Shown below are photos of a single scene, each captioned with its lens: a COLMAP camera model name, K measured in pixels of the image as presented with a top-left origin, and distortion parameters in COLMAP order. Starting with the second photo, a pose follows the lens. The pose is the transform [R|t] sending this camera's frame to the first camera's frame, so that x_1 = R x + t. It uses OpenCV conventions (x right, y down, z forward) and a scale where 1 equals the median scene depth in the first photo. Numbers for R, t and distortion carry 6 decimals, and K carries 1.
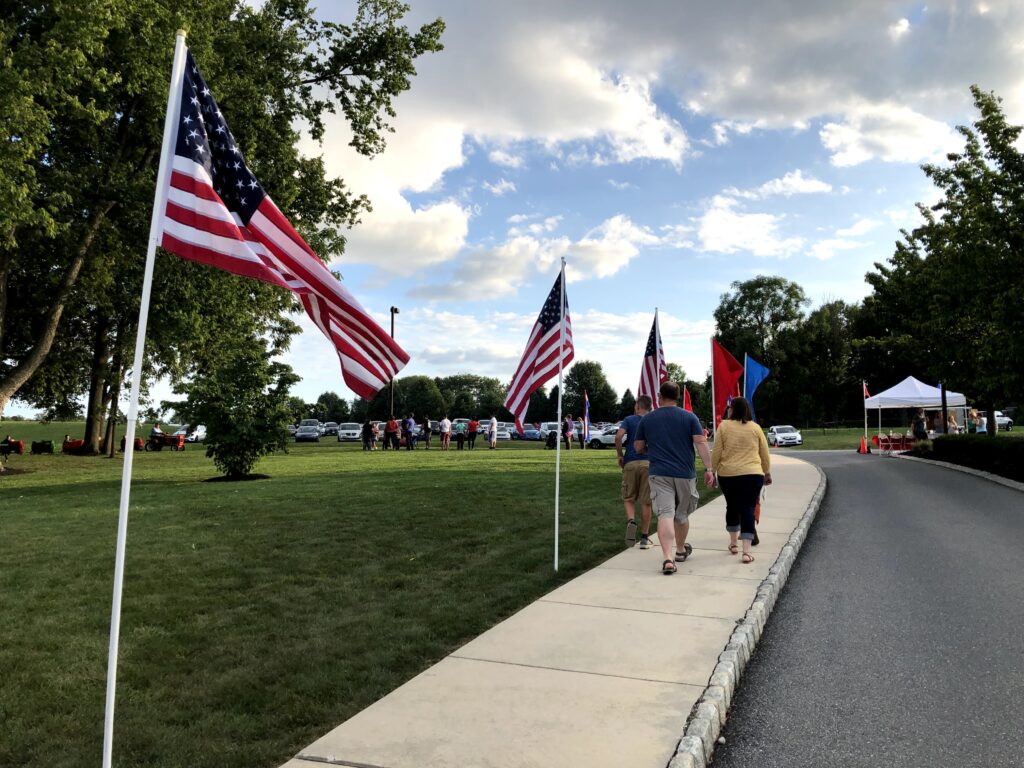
lens RADIAL K [[869.0, 0, 514.1], [0, 869.0, 461.2], [0, 0, 1]] dist [0.013195, 0.005919]
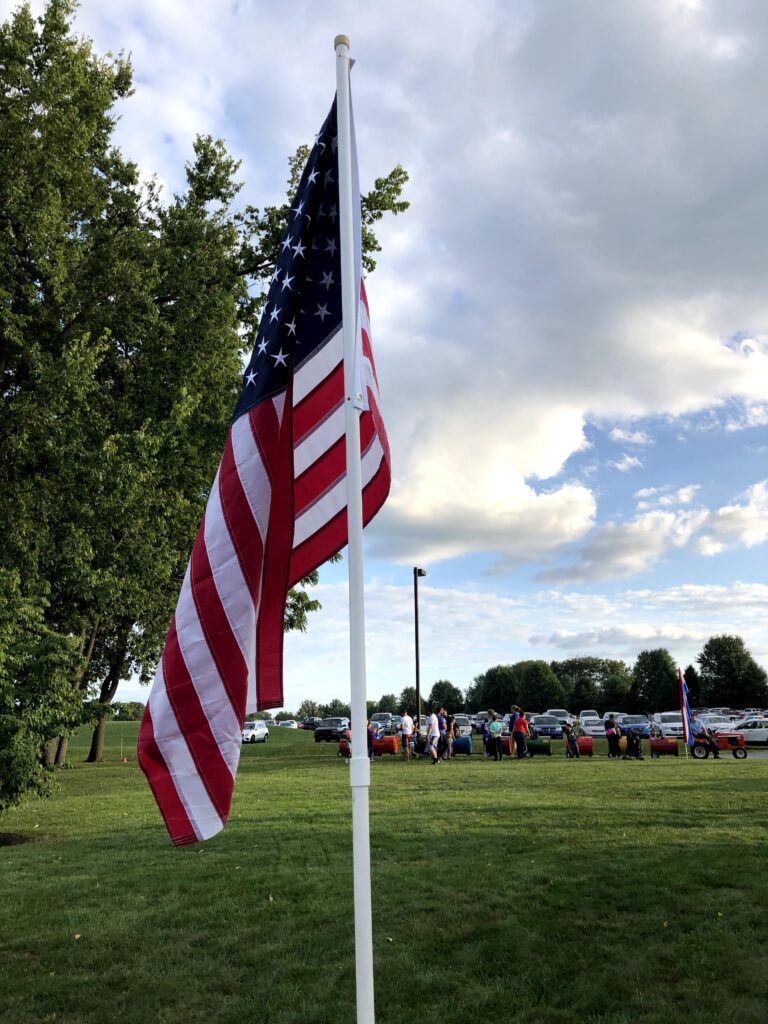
lens RADIAL K [[867.7, 0, 378.3], [0, 867.7, 528.2], [0, 0, 1]] dist [0.010583, 0.006630]
pose [[0.950177, -0.078538, -0.301656, 0.068966], [0.000746, 0.968309, -0.249753, -0.018314], [0.311711, 0.237084, 0.920123, 0.275234]]
